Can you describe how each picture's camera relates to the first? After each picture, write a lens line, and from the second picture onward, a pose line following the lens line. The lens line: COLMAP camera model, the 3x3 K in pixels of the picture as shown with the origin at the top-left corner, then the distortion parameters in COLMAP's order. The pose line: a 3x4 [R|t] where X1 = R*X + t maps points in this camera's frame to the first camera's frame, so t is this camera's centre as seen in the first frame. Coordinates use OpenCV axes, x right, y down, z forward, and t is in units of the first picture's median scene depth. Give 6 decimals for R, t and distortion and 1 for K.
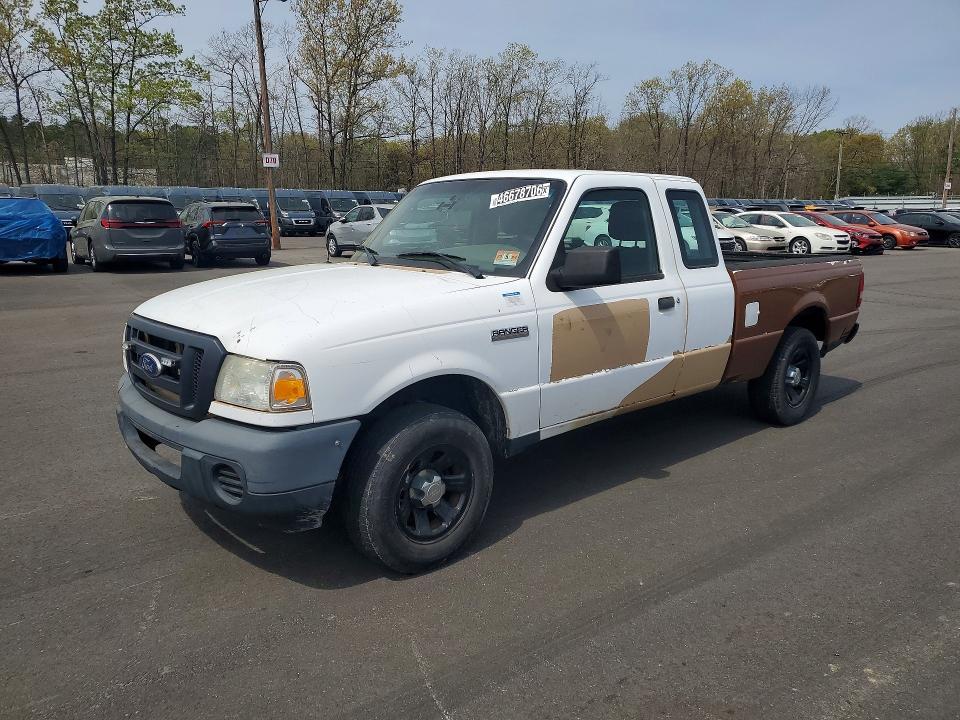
lens RADIAL K [[760.3, 0, 464.1], [0, 760.3, 359.8], [0, 0, 1]] dist [0.010385, 0.014688]
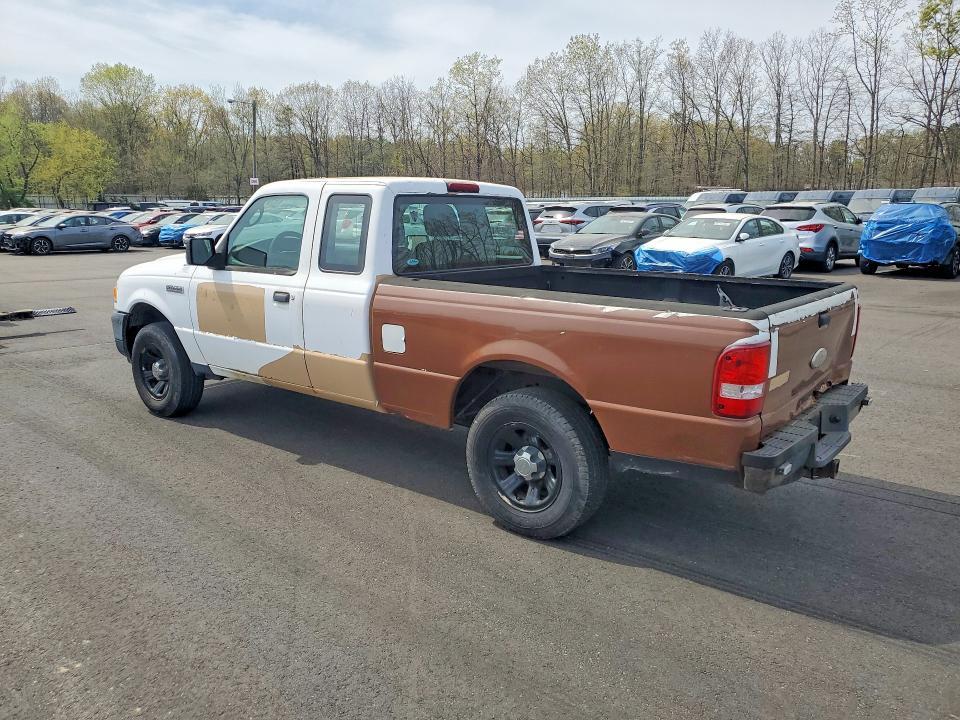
lens RADIAL K [[760.3, 0, 464.1], [0, 760.3, 359.8], [0, 0, 1]] dist [0.010385, 0.014688]
pose [[0.152208, 0.190055, -0.969903, 1.405516], [-0.196111, 0.967632, 0.158835, -0.215082], [0.968697, 0.166033, 0.184553, 1.080279]]
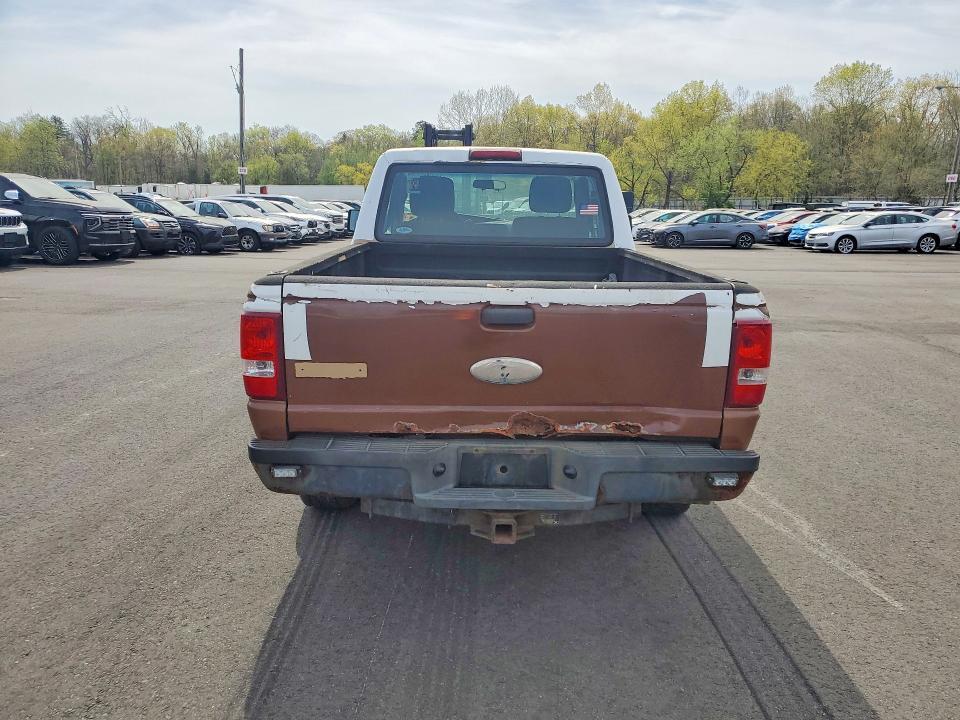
lens RADIAL K [[760.3, 0, 464.1], [0, 760.3, 359.8], [0, 0, 1]] dist [0.010385, 0.014688]
pose [[-0.675753, 0.133712, -0.724899, 1.085596], [-0.159855, 0.933425, 0.321193, -0.353840], [0.719586, 0.332926, -0.609390, 1.975575]]
